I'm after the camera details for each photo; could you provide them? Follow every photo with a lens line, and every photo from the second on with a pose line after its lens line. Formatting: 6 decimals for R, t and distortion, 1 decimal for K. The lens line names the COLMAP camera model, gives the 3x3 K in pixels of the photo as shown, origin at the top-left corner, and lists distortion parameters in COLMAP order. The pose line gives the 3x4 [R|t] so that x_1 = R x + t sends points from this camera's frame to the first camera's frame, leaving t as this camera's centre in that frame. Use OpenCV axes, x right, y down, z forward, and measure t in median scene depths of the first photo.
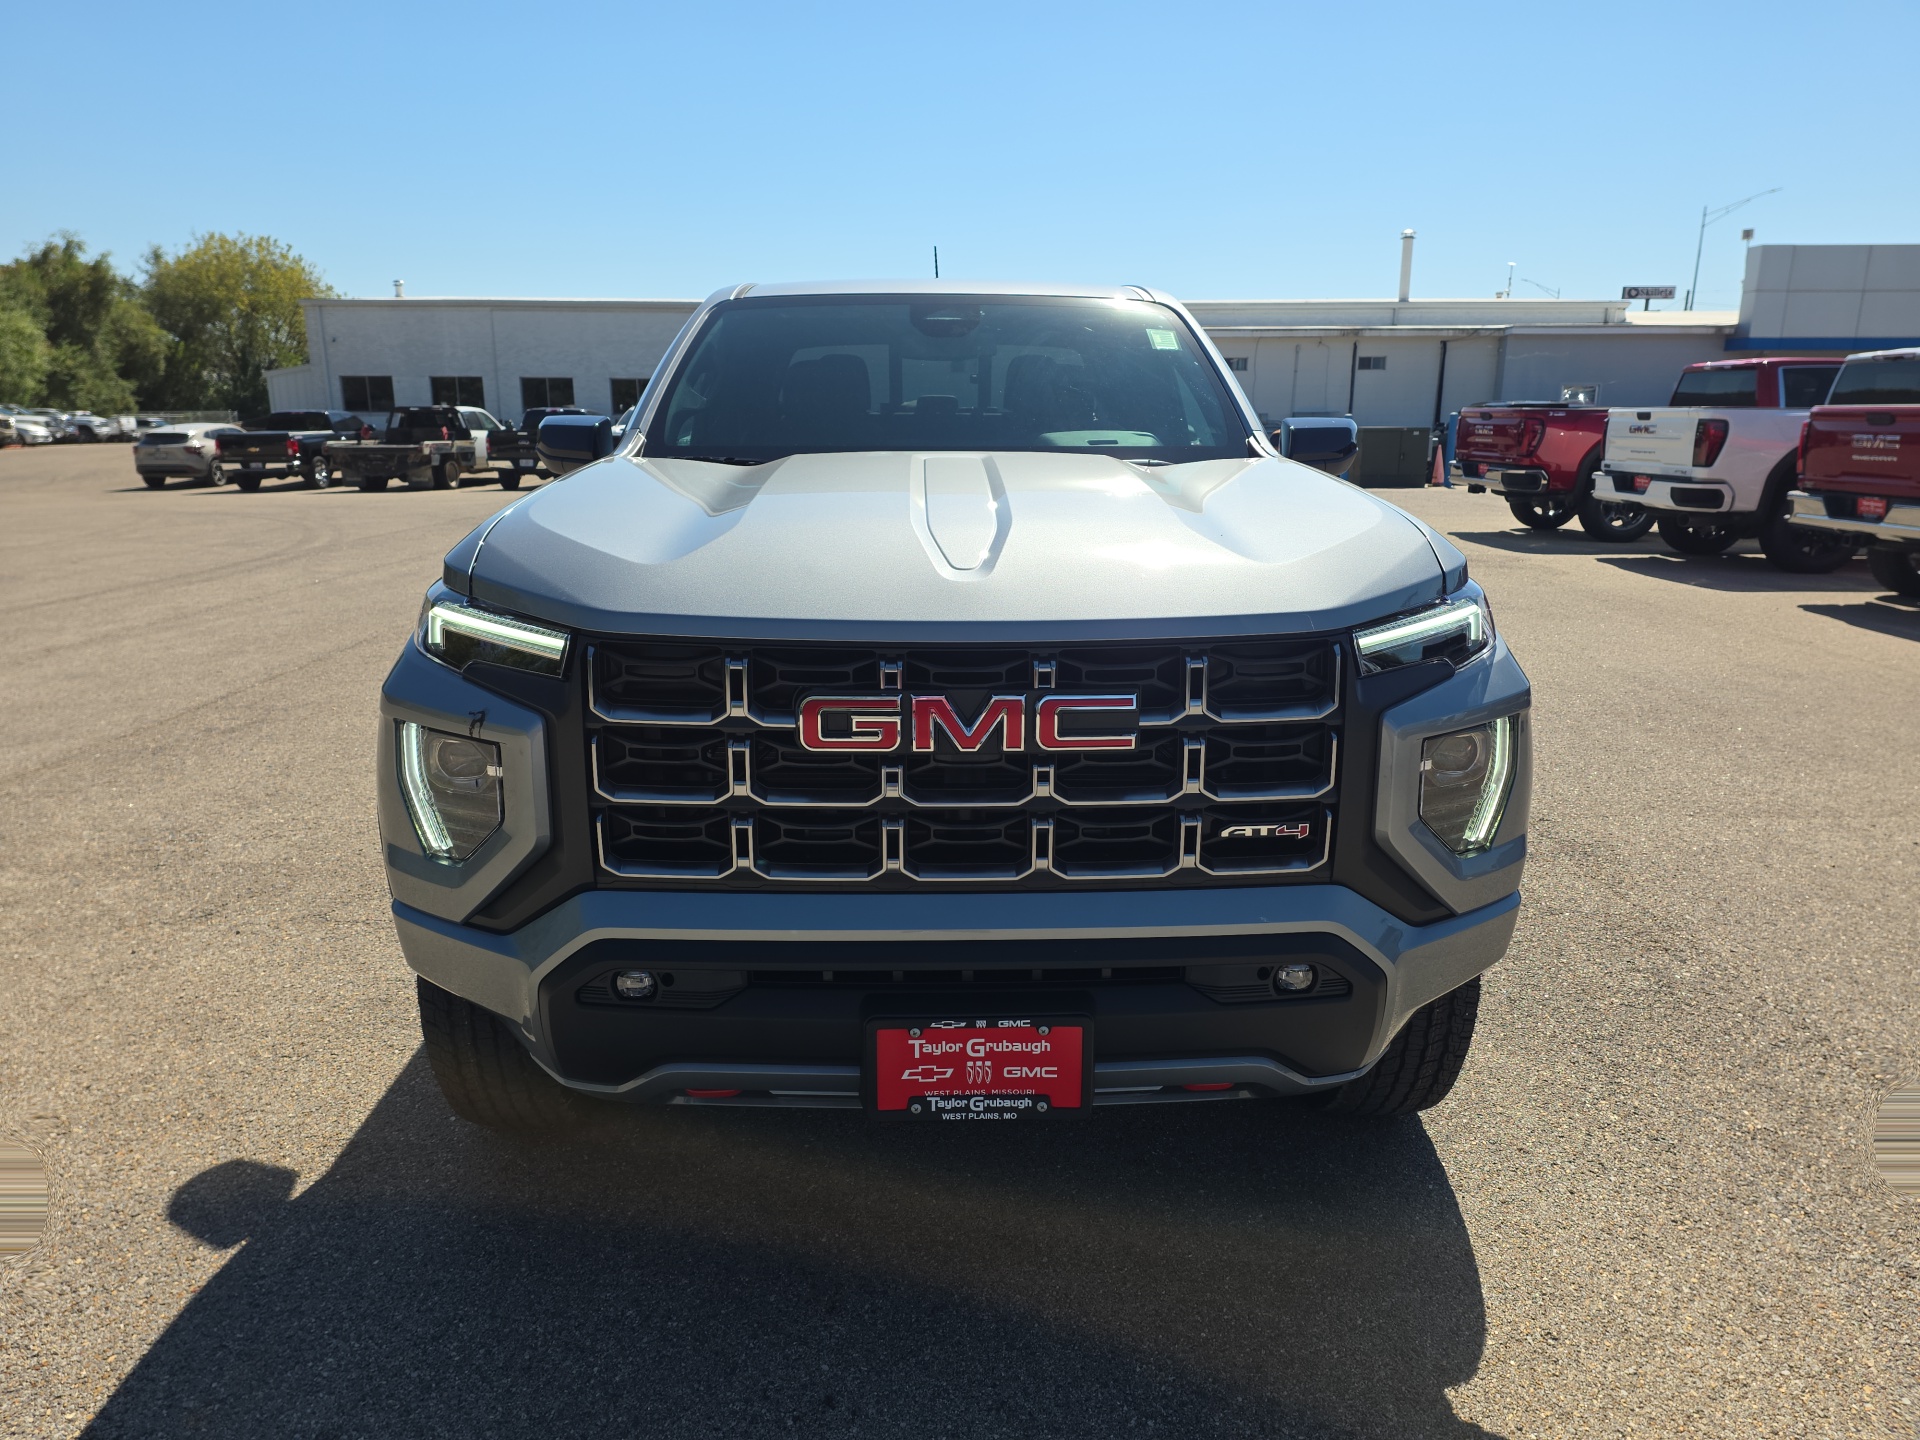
lens RADIAL K [[1264.5, 0, 970.1], [0, 1264.5, 715.0], [0, 0, 1]] dist [0.053616, -0.035621]
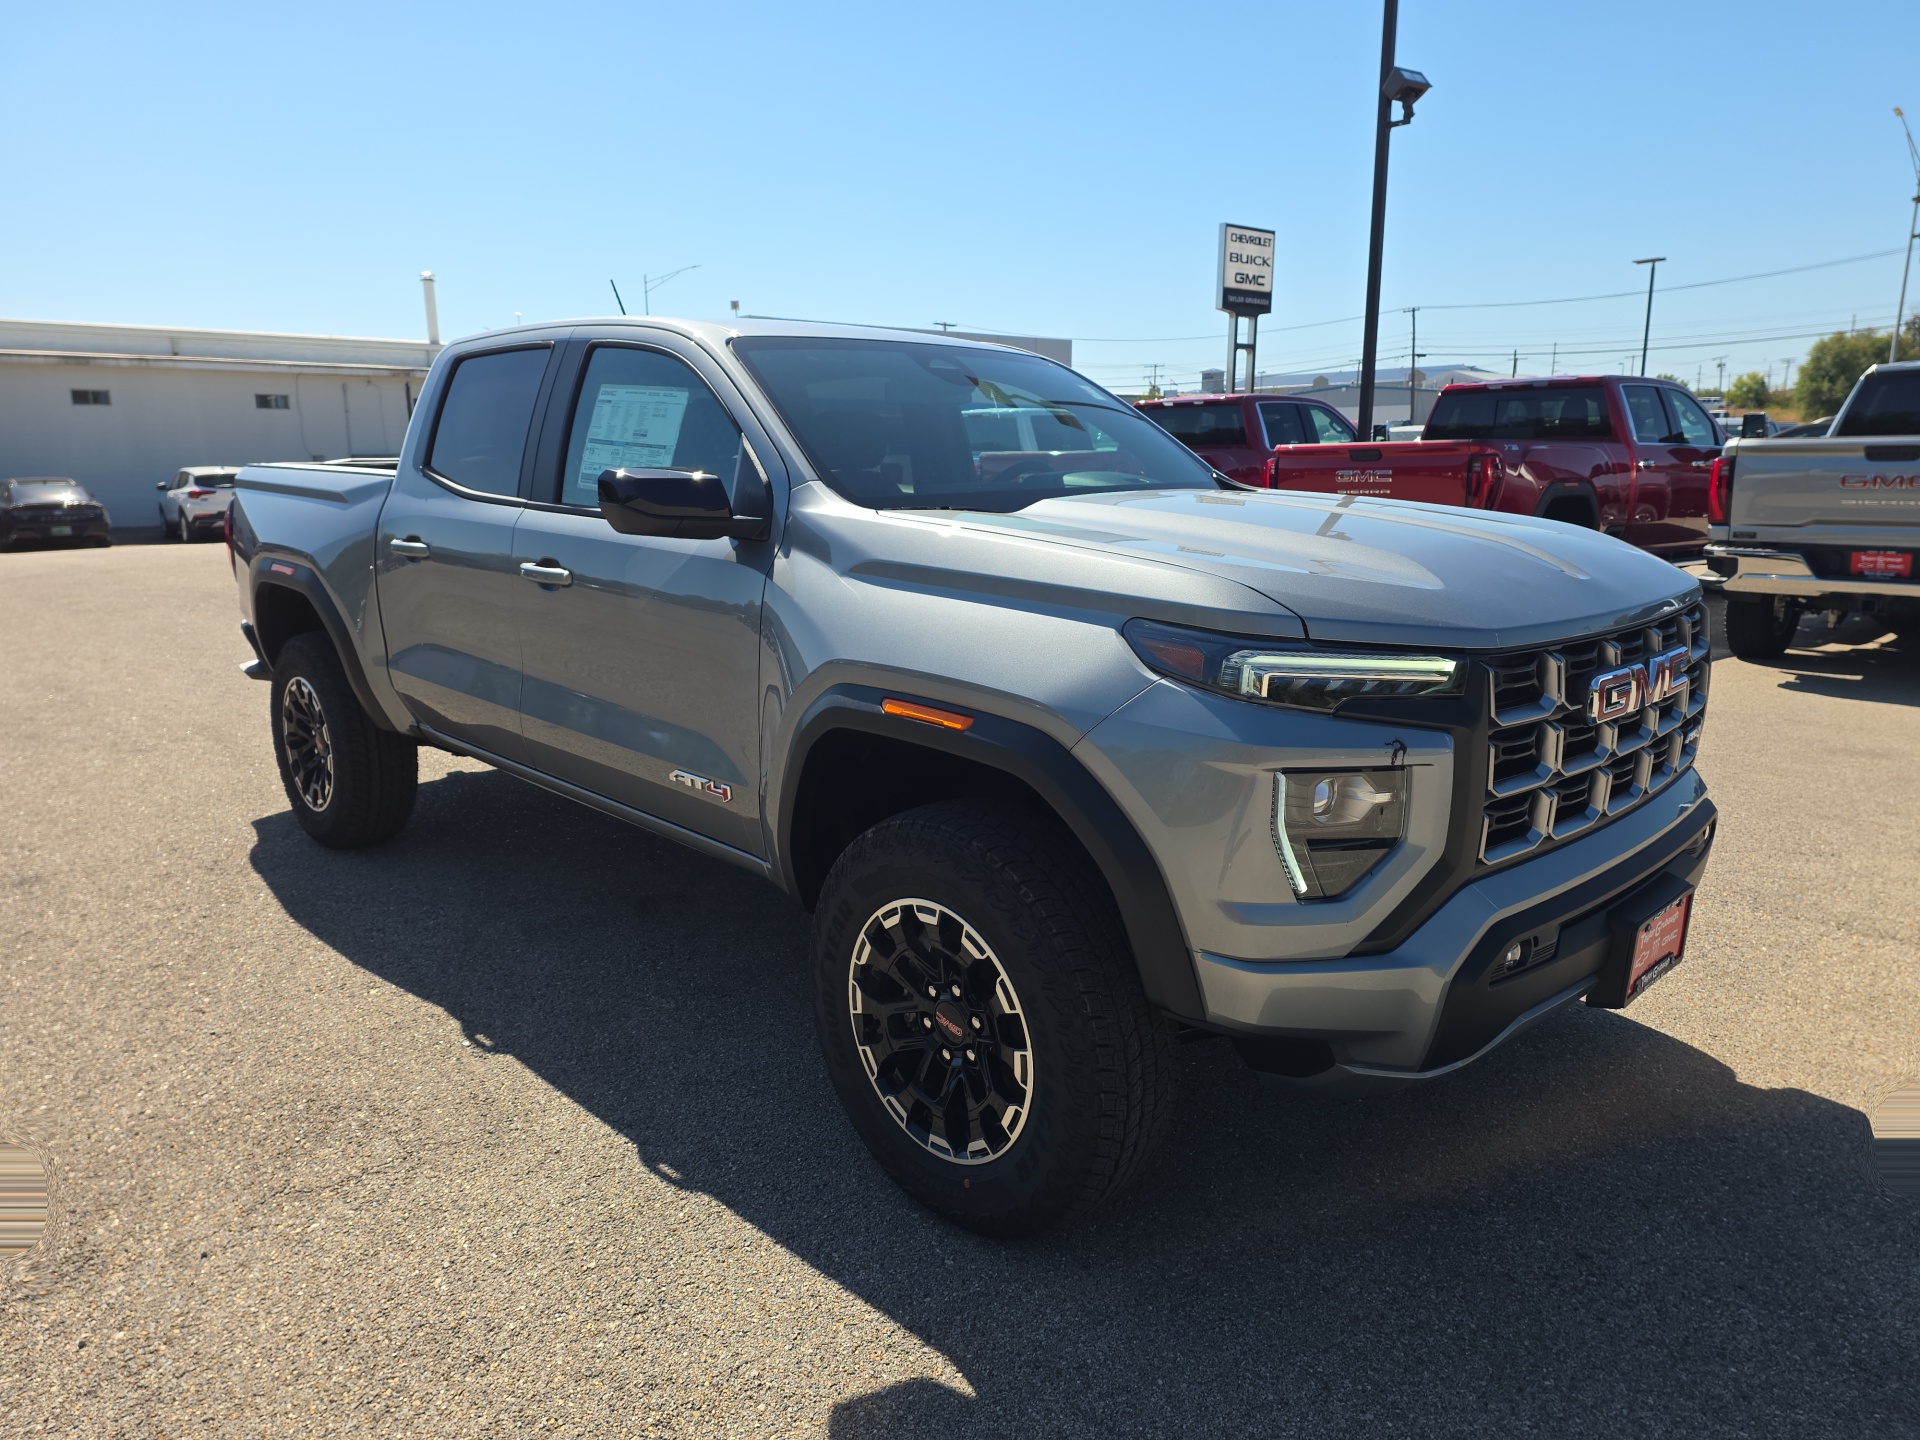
lens RADIAL K [[1264.5, 0, 961.3], [0, 1264.5, 723.5], [0, 0, 1]] dist [0.053616, -0.035621]
pose [[0.736110, -0.149964, 0.660040, -1.359111], [0.167027, 0.985236, 0.037574, -0.117567], [-0.655930, 0.082586, 0.750290, 0.454713]]
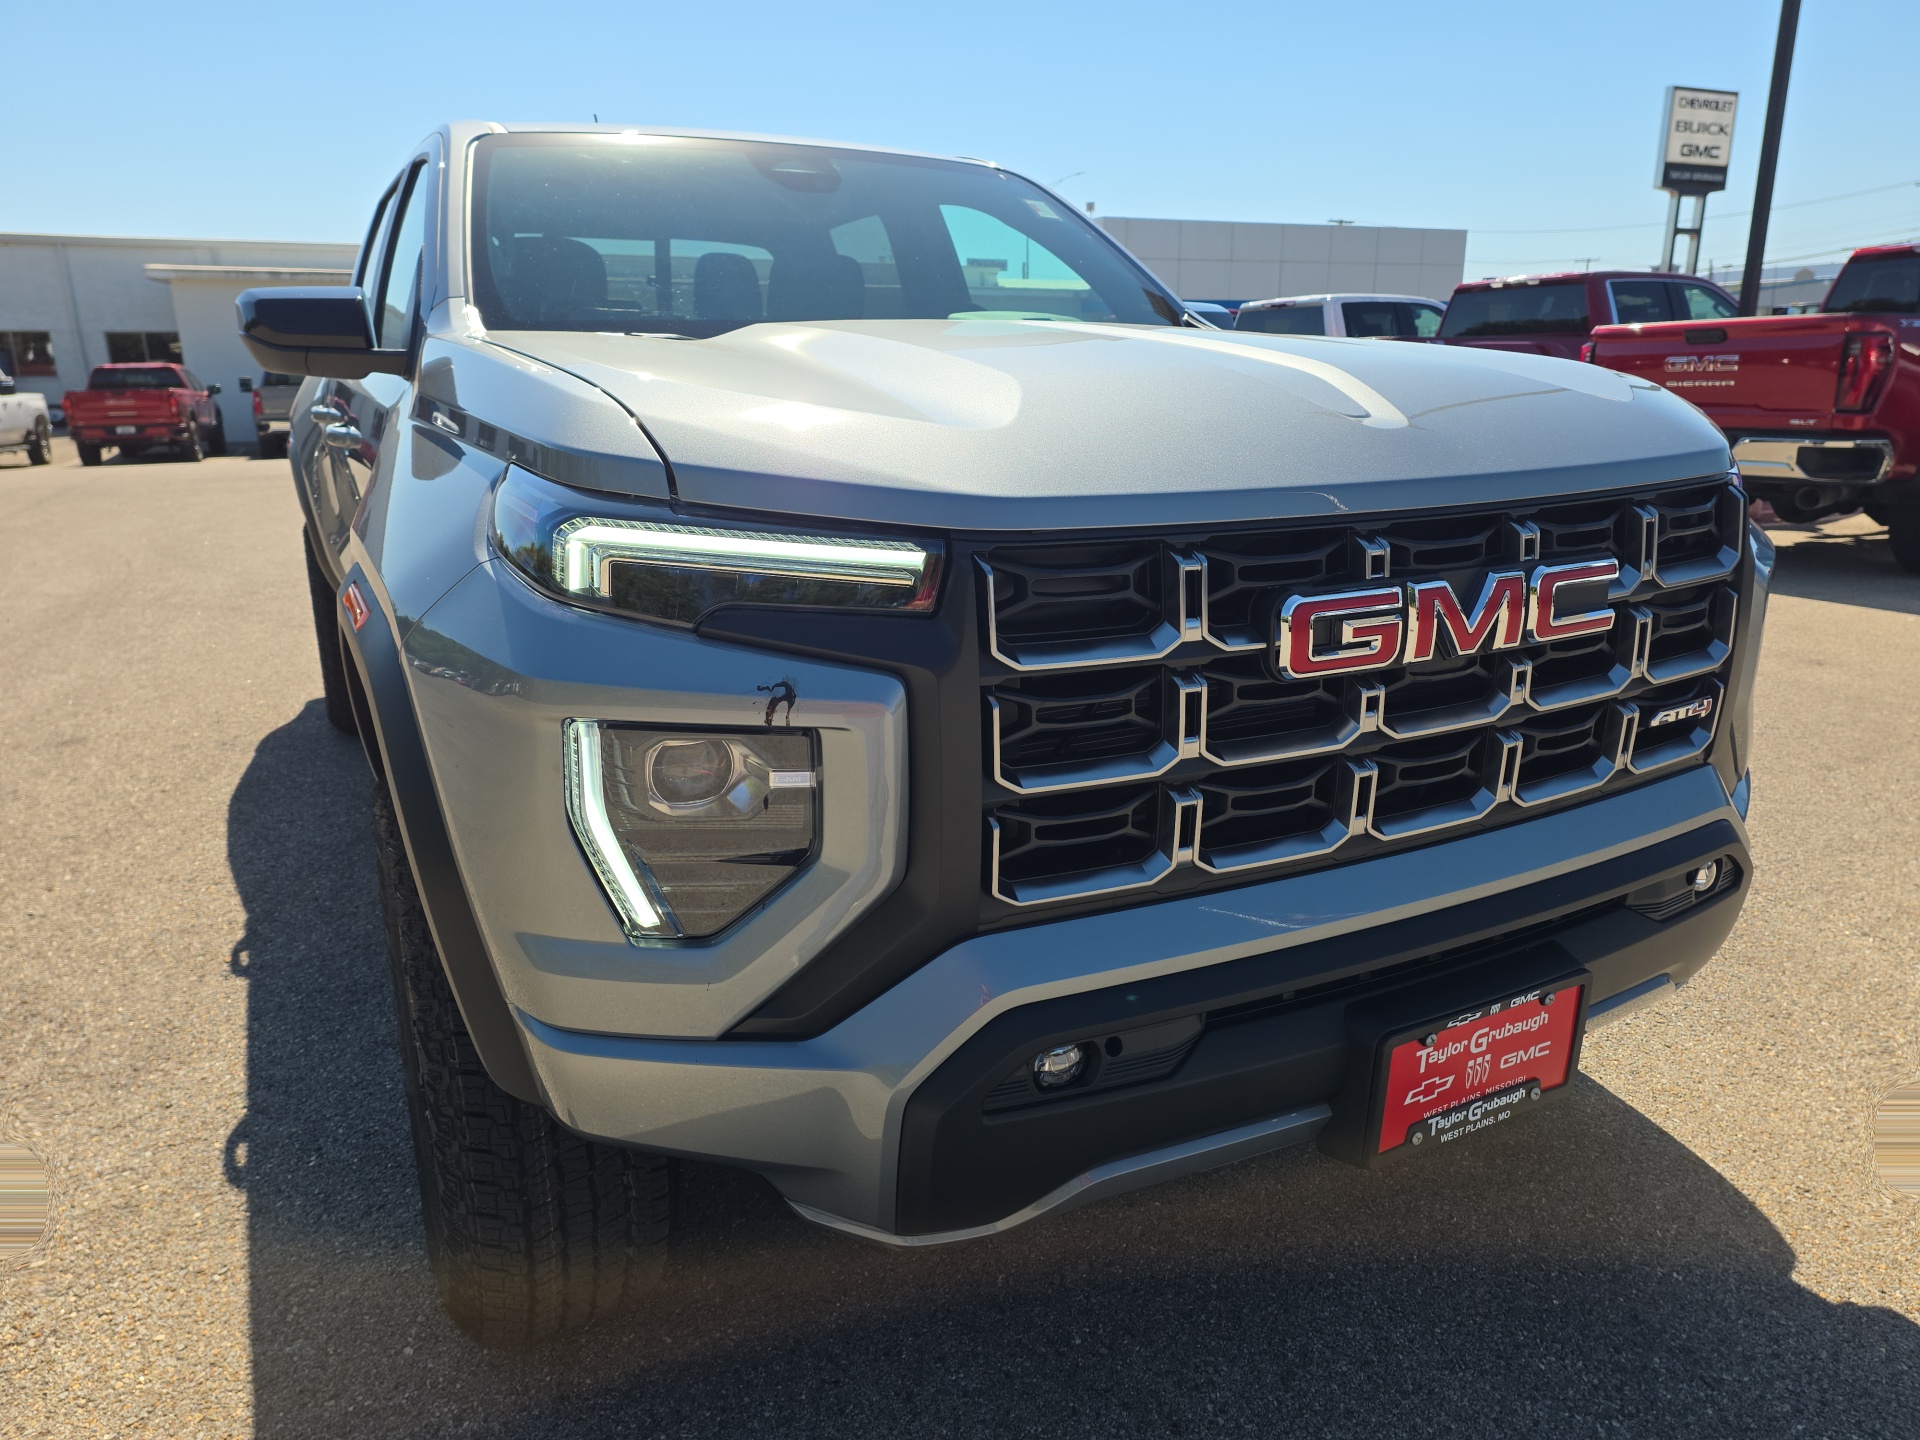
lens RADIAL K [[1264.5, 0, 962.4], [0, 1264.5, 712.8], [0, 0, 1]] dist [0.053616, -0.035621]
pose [[0.899410, -0.127643, 0.418054, -0.565755], [0.116727, 0.991817, 0.051700, -0.009628], [-0.421233, 0.002299, 0.906950, 0.427825]]
